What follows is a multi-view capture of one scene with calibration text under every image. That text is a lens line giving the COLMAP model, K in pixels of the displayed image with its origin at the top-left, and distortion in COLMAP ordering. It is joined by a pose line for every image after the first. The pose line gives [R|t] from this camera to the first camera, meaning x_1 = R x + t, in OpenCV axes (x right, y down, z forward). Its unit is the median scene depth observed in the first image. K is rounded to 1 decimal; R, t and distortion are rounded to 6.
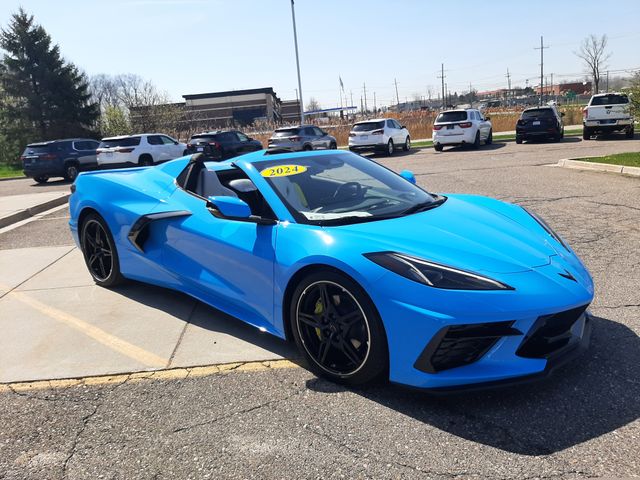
lens RADIAL K [[479.5, 0, 325.8], [0, 479.5, 266.0], [0, 0, 1]] dist [0.035106, -0.065633]
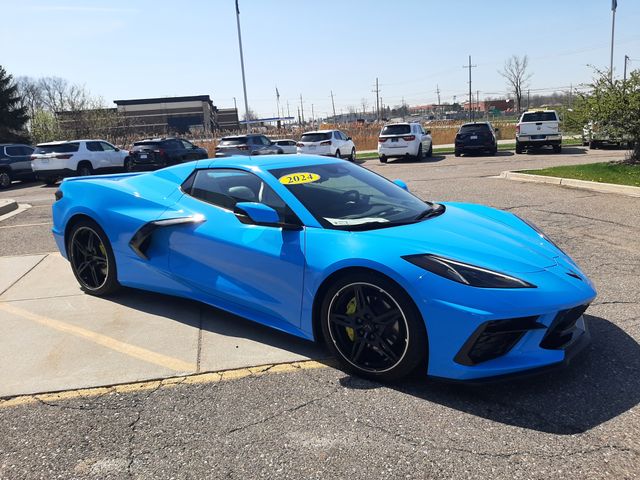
lens RADIAL K [[478.1, 0, 323.6], [0, 478.1, 268.4], [0, 0, 1]] dist [0.044318, -0.080619]
pose [[0.992452, -0.011525, 0.122091, -0.147544], [0.013319, 0.999815, -0.013888, 0.009215], [-0.121908, 0.015410, 0.992422, -0.022559]]
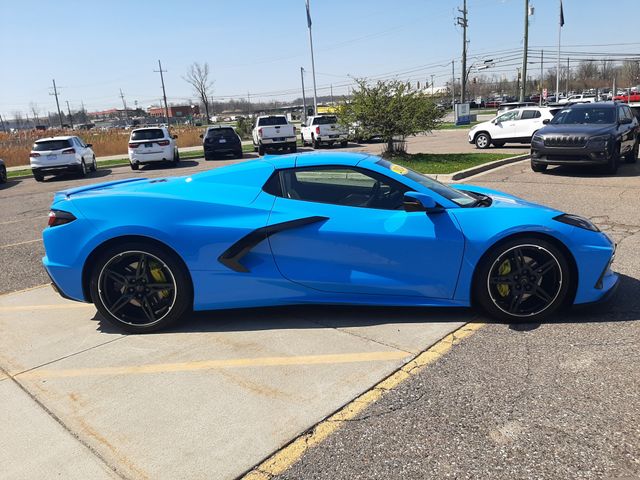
lens RADIAL K [[478.1, 0, 323.6], [0, 478.1, 268.4], [0, 0, 1]] dist [0.044318, -0.080619]
pose [[0.754464, -0.171236, 0.633610, -0.871939], [0.192515, 0.980641, 0.035788, -0.039991], [-0.627473, 0.094978, 0.772824, 0.232056]]
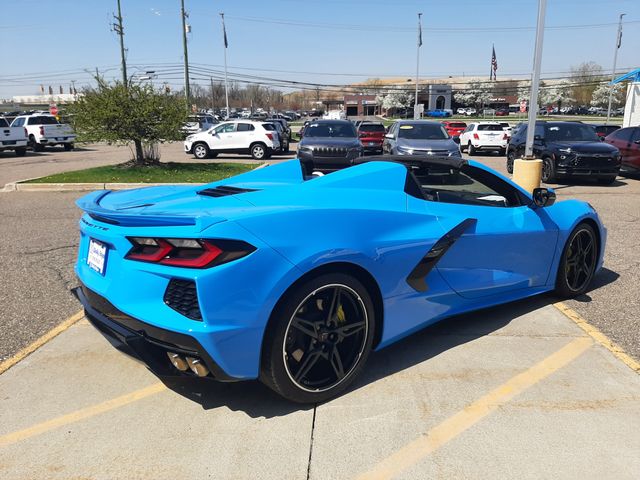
lens RADIAL K [[478.1, 0, 323.6], [0, 478.1, 268.4], [0, 0, 1]] dist [0.044318, -0.080619]
pose [[0.179169, -0.225207, 0.957695, -1.169824], [0.270876, 0.947115, 0.172043, -0.243063], [-0.945793, 0.228592, 0.230697, 1.017496]]
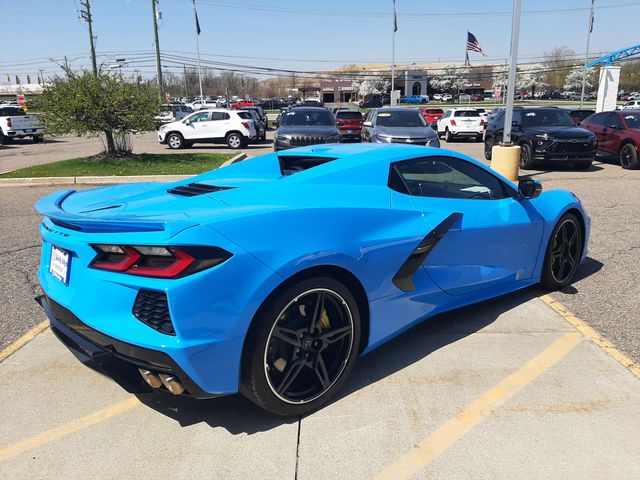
lens RADIAL K [[478.1, 0, 323.6], [0, 478.1, 268.4], [0, 0, 1]] dist [0.044318, -0.080619]
pose [[0.134305, -0.252051, 0.958349, -1.127078], [0.285898, 0.935842, 0.206065, -0.255437], [-0.948802, 0.246314, 0.197749, 1.023556]]
